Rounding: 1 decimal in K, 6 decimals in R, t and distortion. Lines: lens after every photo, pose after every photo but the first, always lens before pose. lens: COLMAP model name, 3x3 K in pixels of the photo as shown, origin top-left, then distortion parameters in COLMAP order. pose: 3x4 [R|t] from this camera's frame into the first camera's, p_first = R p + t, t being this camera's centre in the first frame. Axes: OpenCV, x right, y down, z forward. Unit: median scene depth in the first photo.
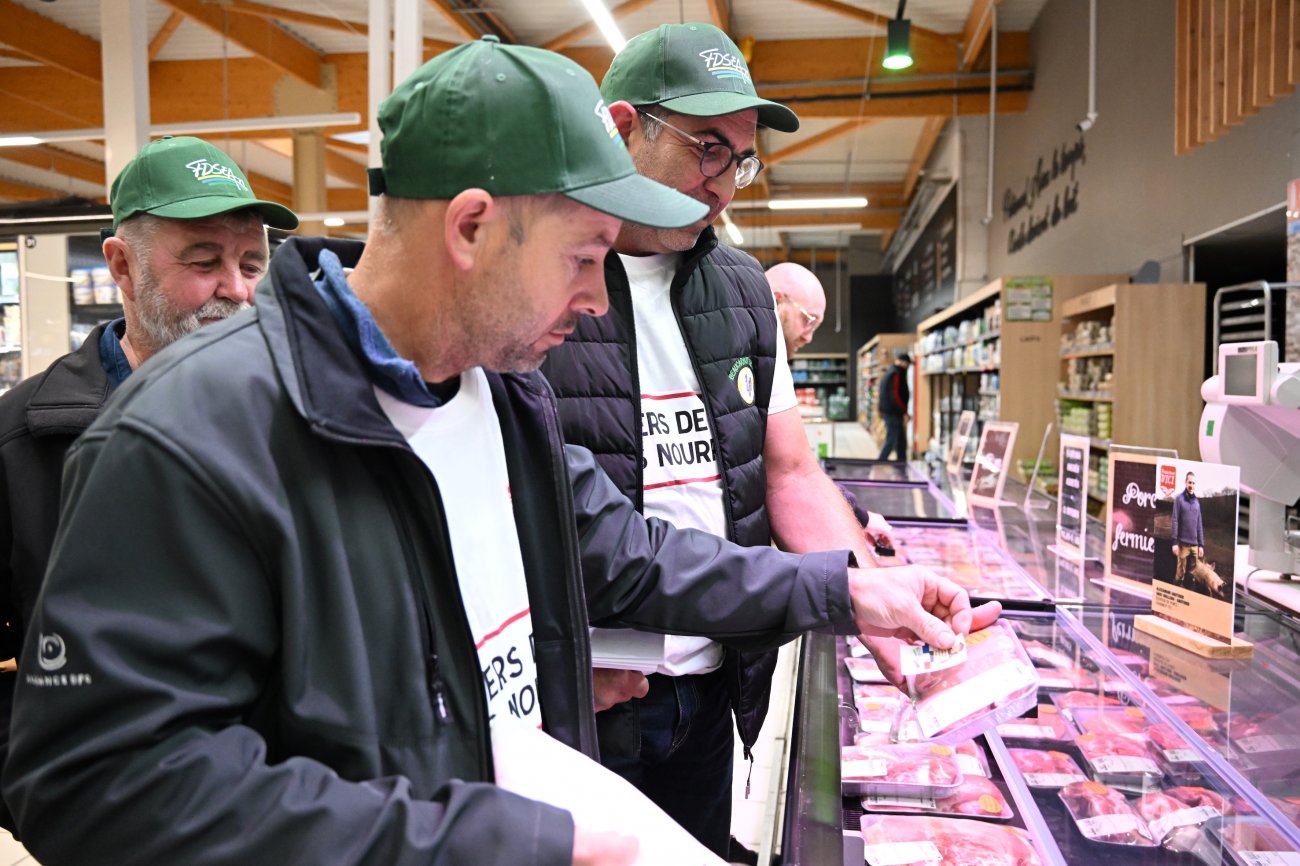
lens RADIAL K [[1016.7, 0, 650.0], [0, 1016.7, 433.0], [0, 0, 1]] dist [0.000425, -0.001556]
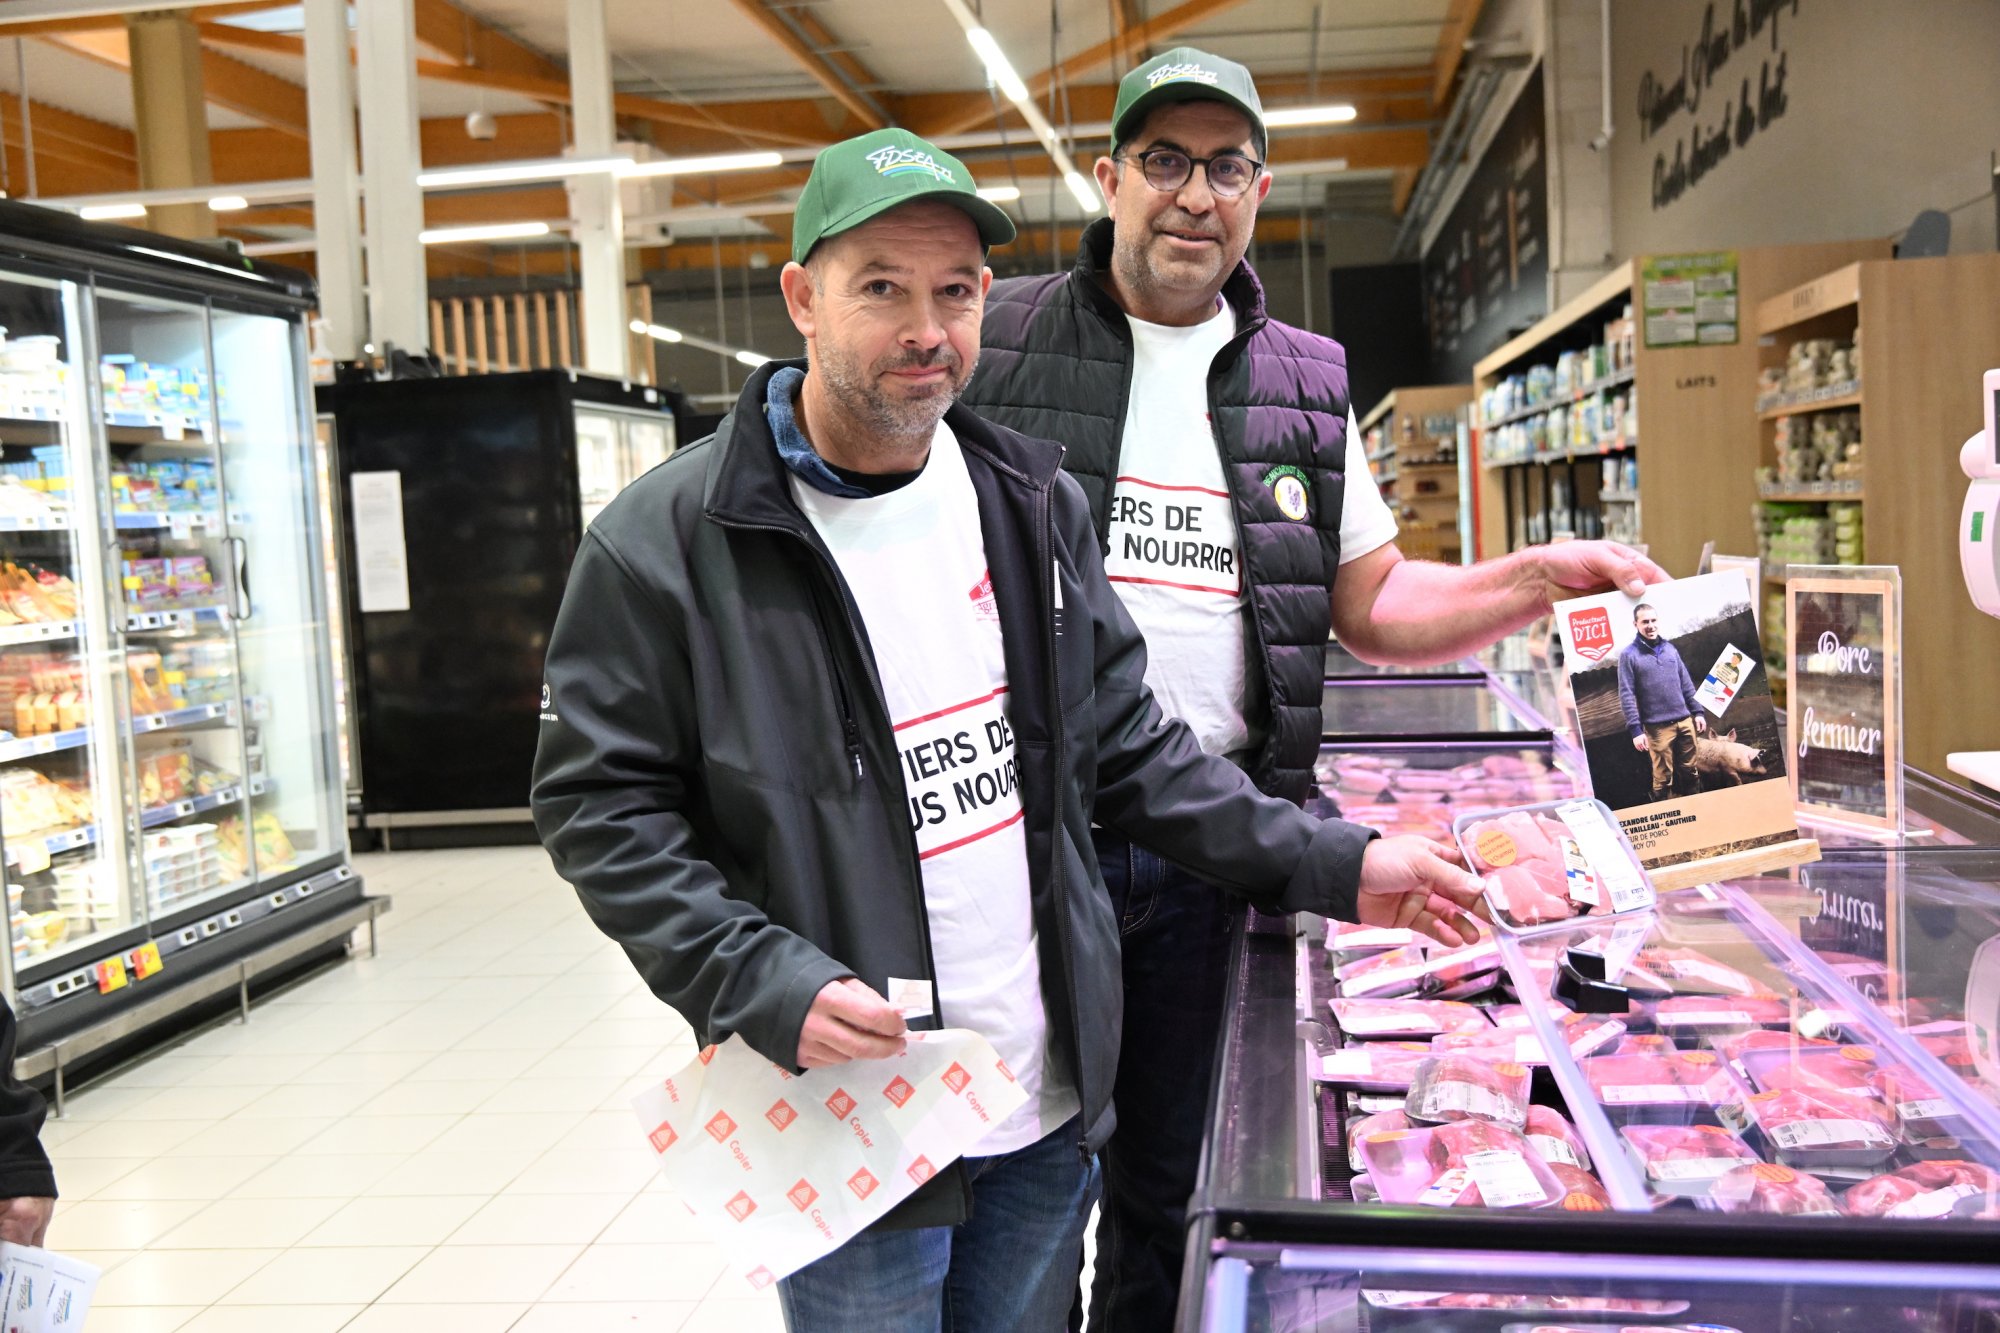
lens RADIAL K [[2166.0, 0, 1000.0], [0, 2166.0, 666.5], [0, 0, 1]] dist [0.039925, -0.021084]
pose [[0.998067, -0.052390, 0.033433, -0.002332], [0.051706, 0.998441, 0.021016, 0.004327], [-0.034482, -0.019247, 0.999220, -0.033321]]
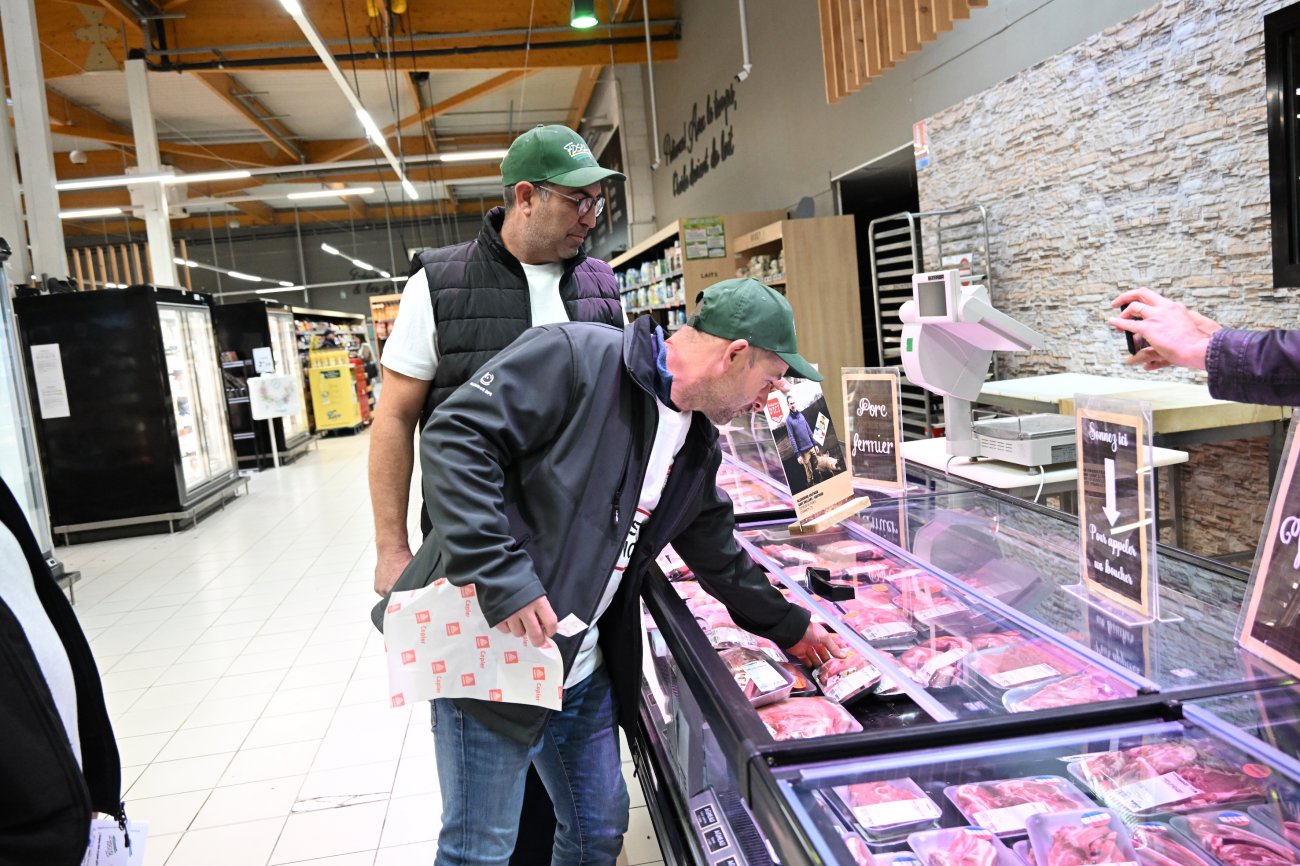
lens RADIAL K [[1012.0, 0, 650.0], [0, 1012.0, 433.0], [0, 0, 1]] dist [-0.005882, -0.001359]
pose [[0.946737, -0.123019, 0.297583, -0.024742], [0.108293, 0.991956, 0.065546, -0.003006], [-0.303253, -0.029828, 0.952443, -0.010236]]
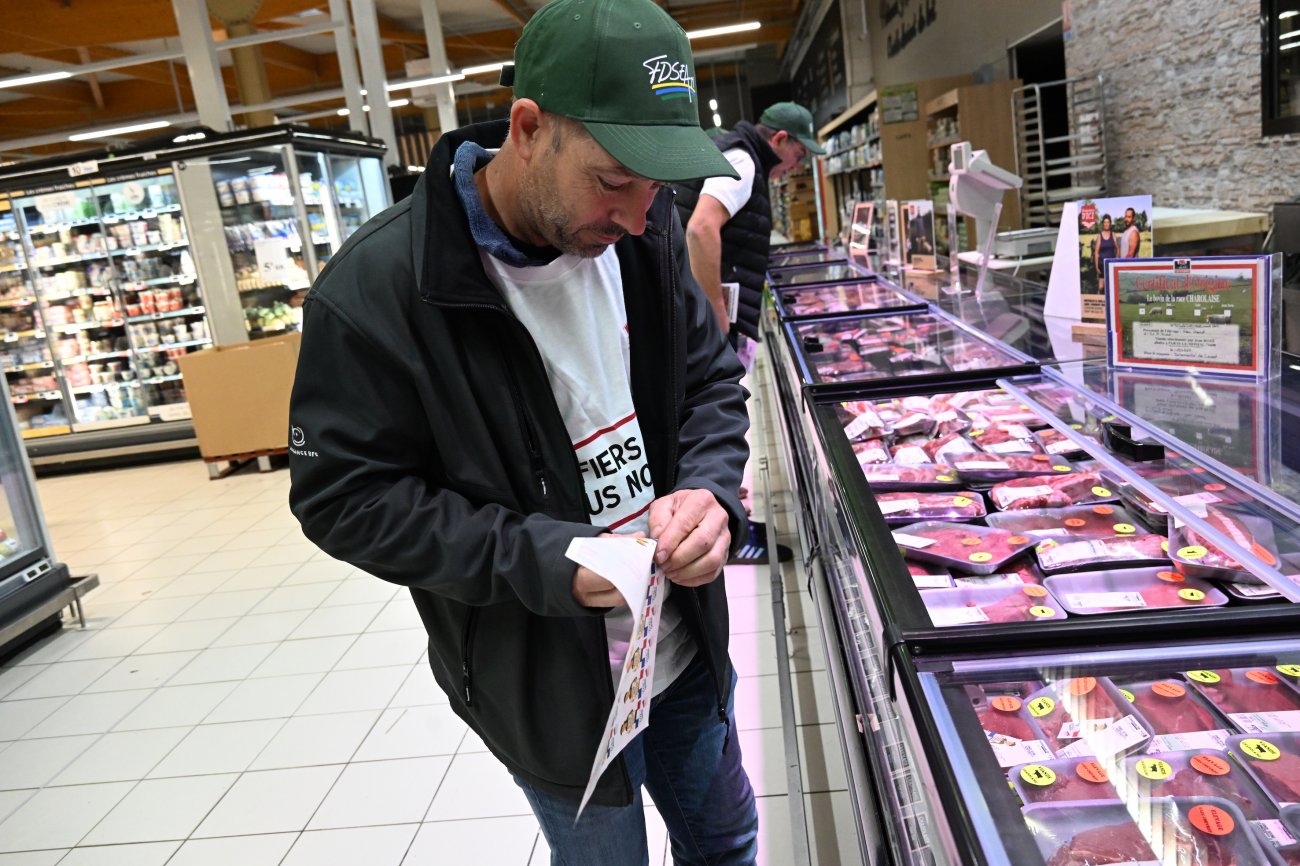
lens RADIAL K [[1012.0, 0, 650.0], [0, 1012.0, 433.0], [0, 0, 1]] dist [-0.005882, -0.001359]
pose [[0.987648, -0.146190, 0.056384, -0.052913], [0.135058, 0.976720, 0.166667, 0.013052], [-0.079437, -0.156993, 0.984400, -0.235500]]
